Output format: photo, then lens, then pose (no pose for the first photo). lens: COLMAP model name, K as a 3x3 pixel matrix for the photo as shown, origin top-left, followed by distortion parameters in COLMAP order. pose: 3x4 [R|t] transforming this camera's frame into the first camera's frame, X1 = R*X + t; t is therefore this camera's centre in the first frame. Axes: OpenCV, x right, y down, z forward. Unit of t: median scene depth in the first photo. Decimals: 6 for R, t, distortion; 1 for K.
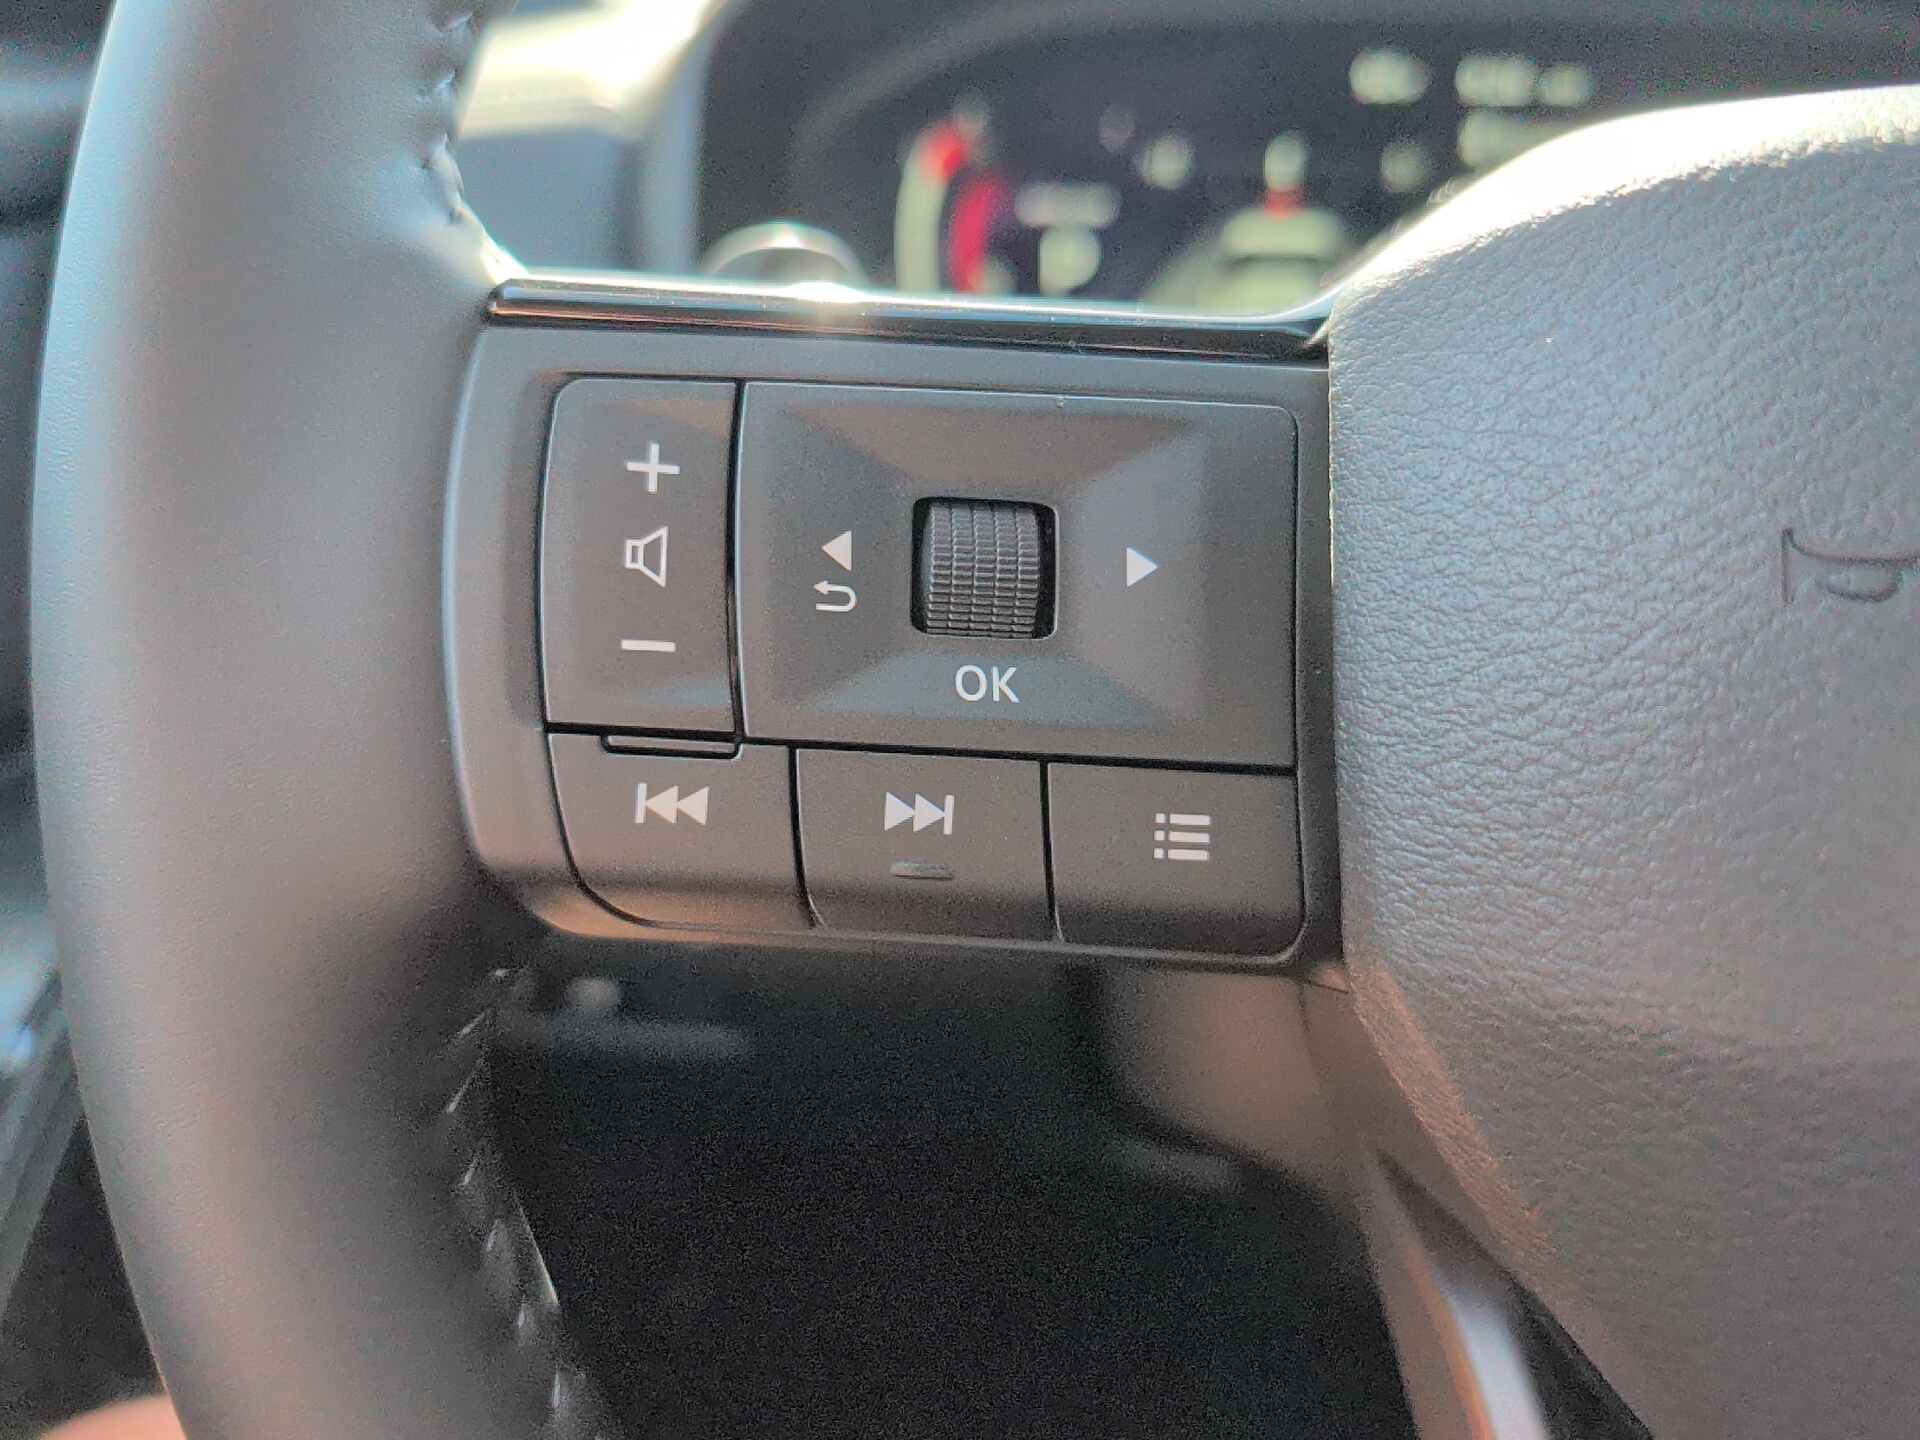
lens RADIAL K [[1745.9, 0, 960.0], [0, 1745.9, 720.0], [0, 0, 1]] dist [-0.001390, -0.005621]
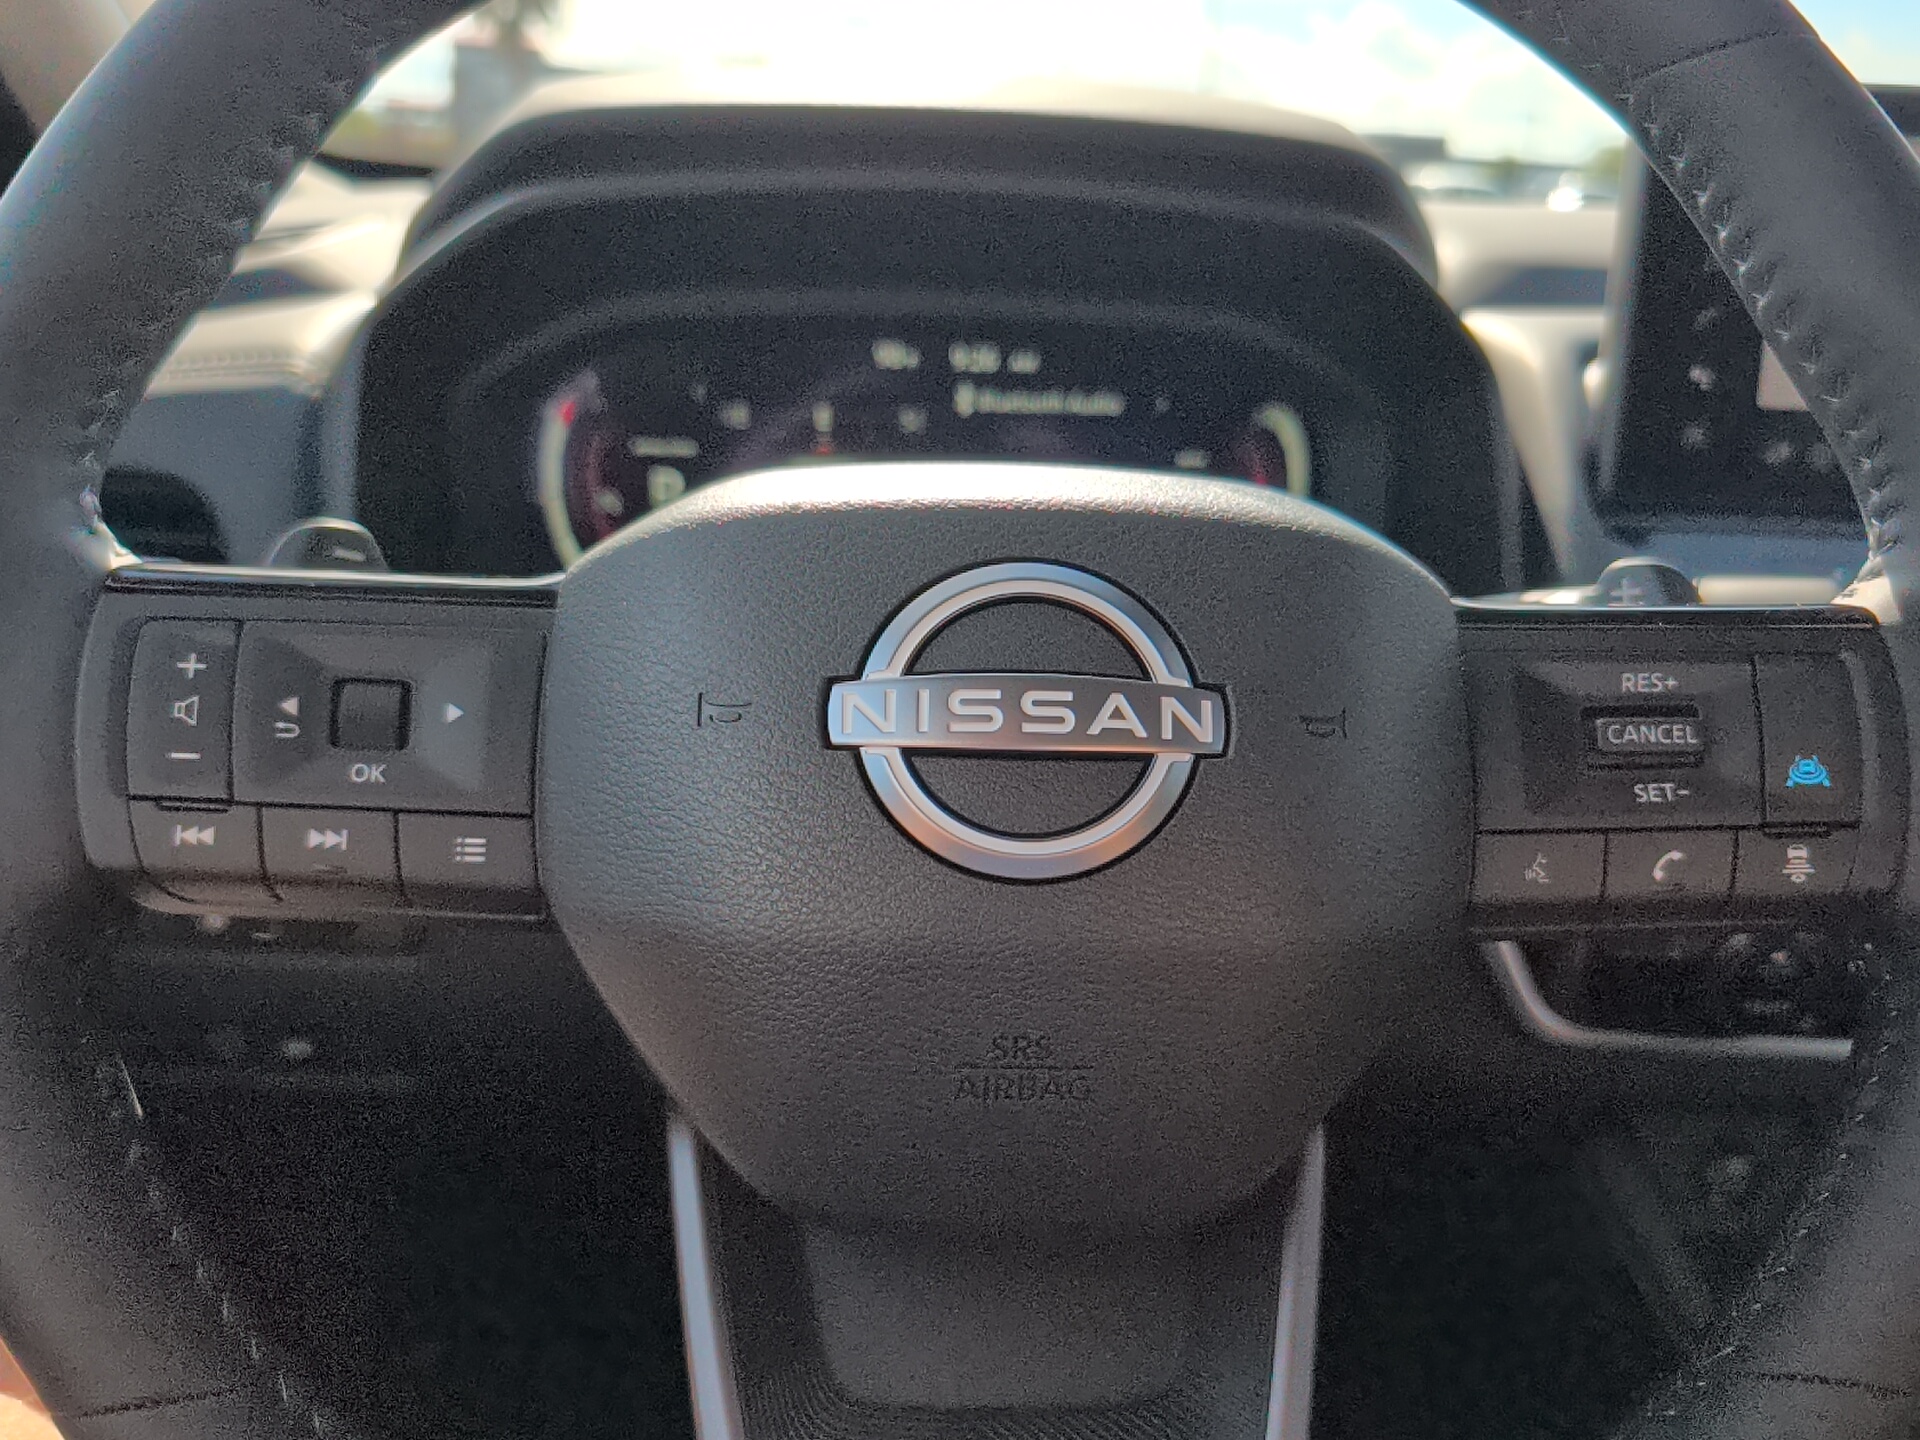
lens RADIAL K [[1581.4, 0, 962.6], [0, 1581.4, 749.5], [0, 0, 1]] dist [-0.055876, 0.001803]
pose [[0.991216, -0.014013, 0.131507, 0.449774], [0.021494, 0.998220, -0.055639, 0.065519], [-0.130494, 0.057977, 0.989753, -0.839067]]
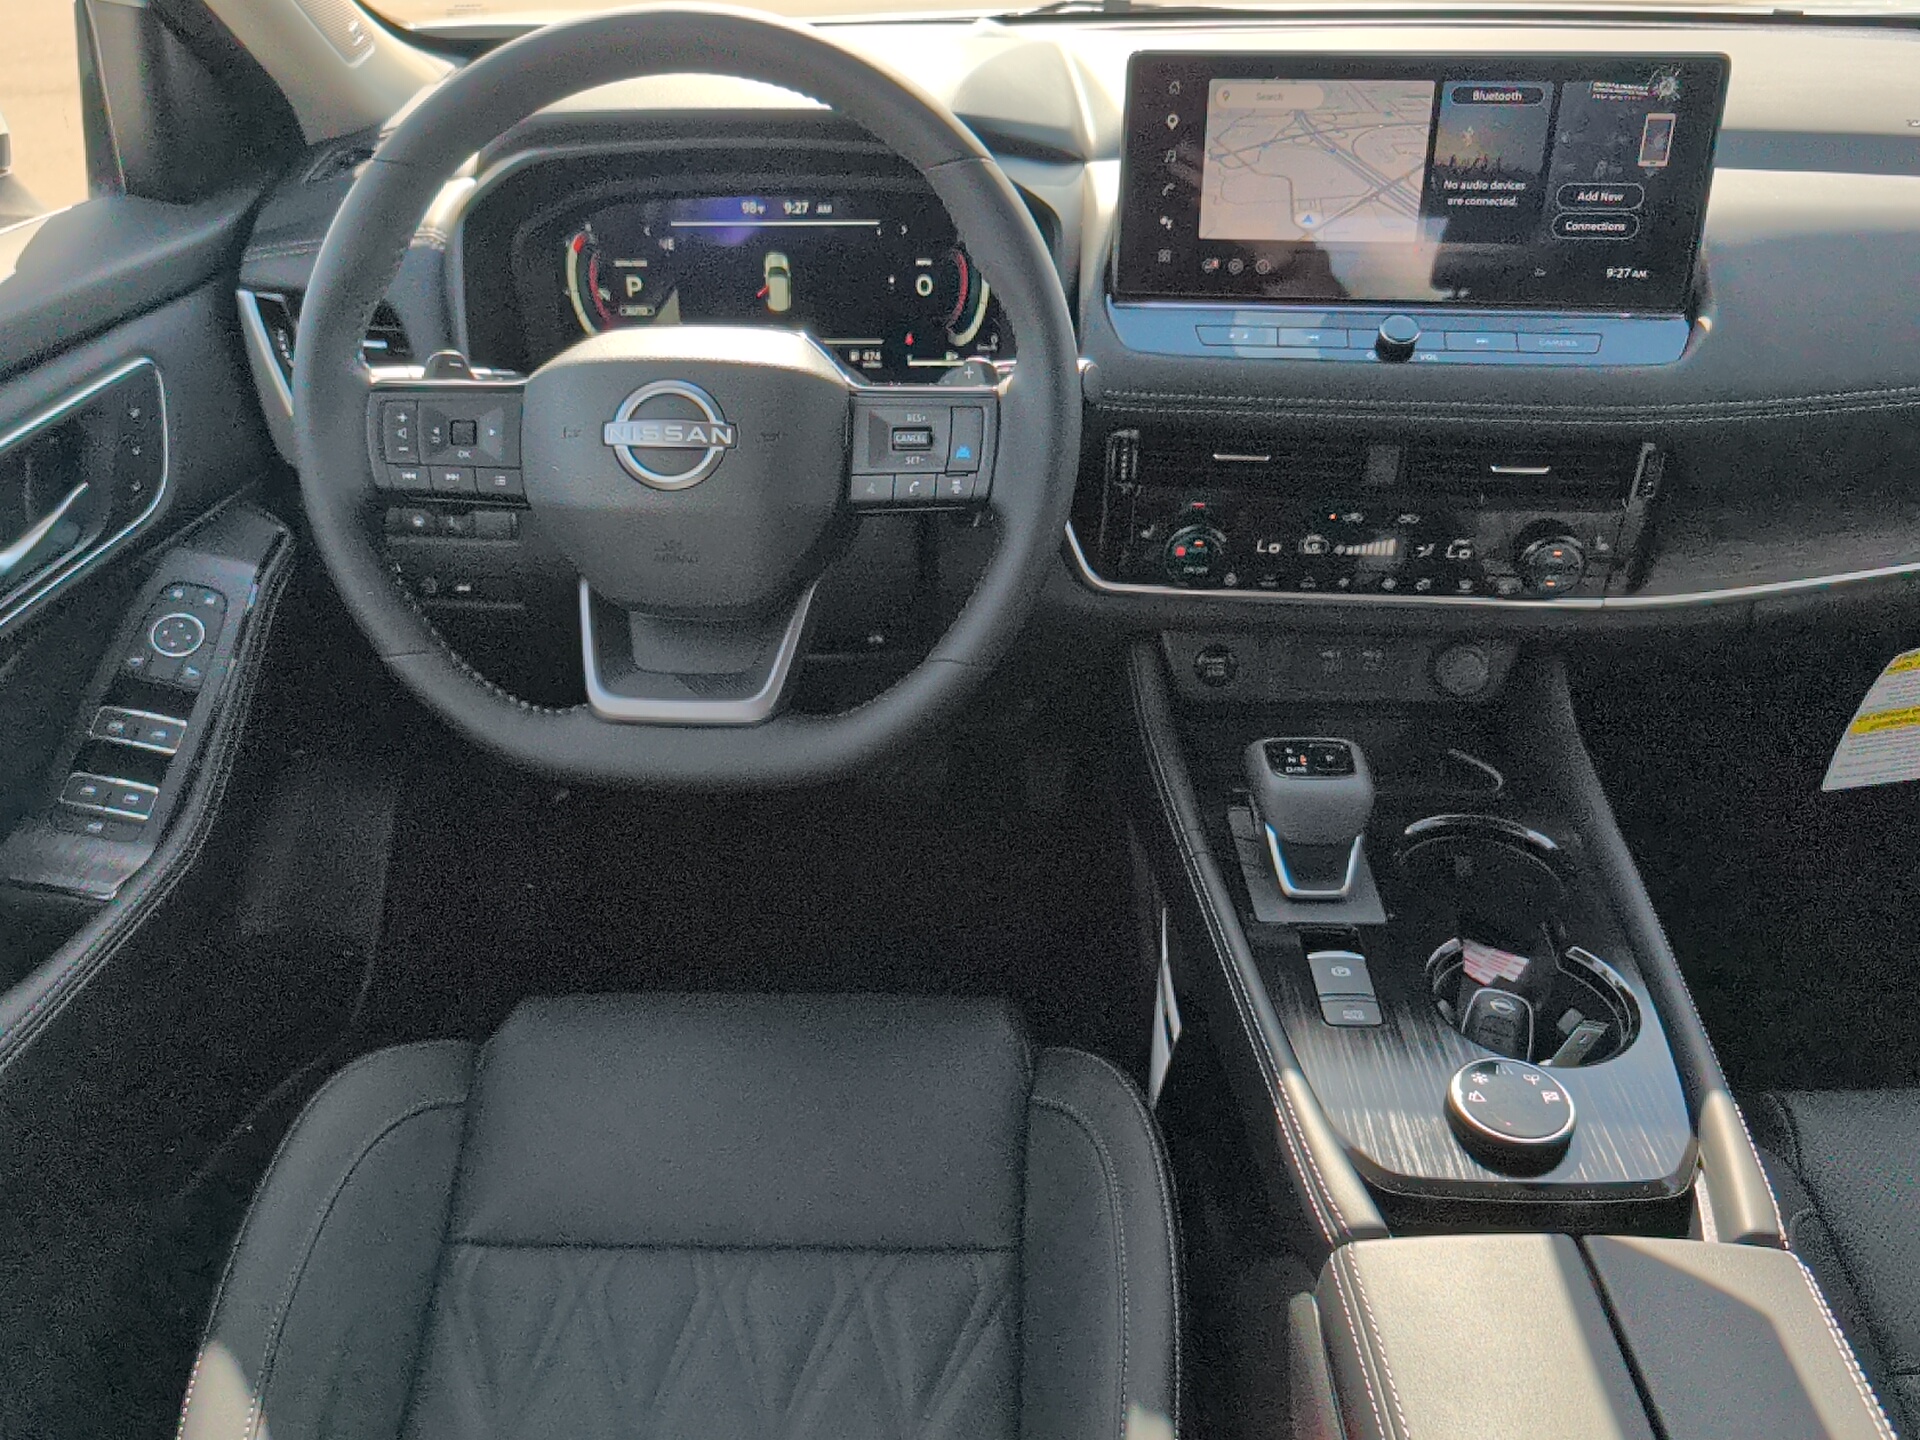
lens RADIAL K [[1474.6, 0, 950.2], [0, 1474.6, 811.2], [0, 0, 1]] dist [-0.005405, -0.000604]
pose [[0.999383, -0.026764, 0.022762, 1.495734], [0.021416, 0.977632, 0.209229, 0.150825], [-0.027853, -0.208613, 0.977602, -4.105579]]
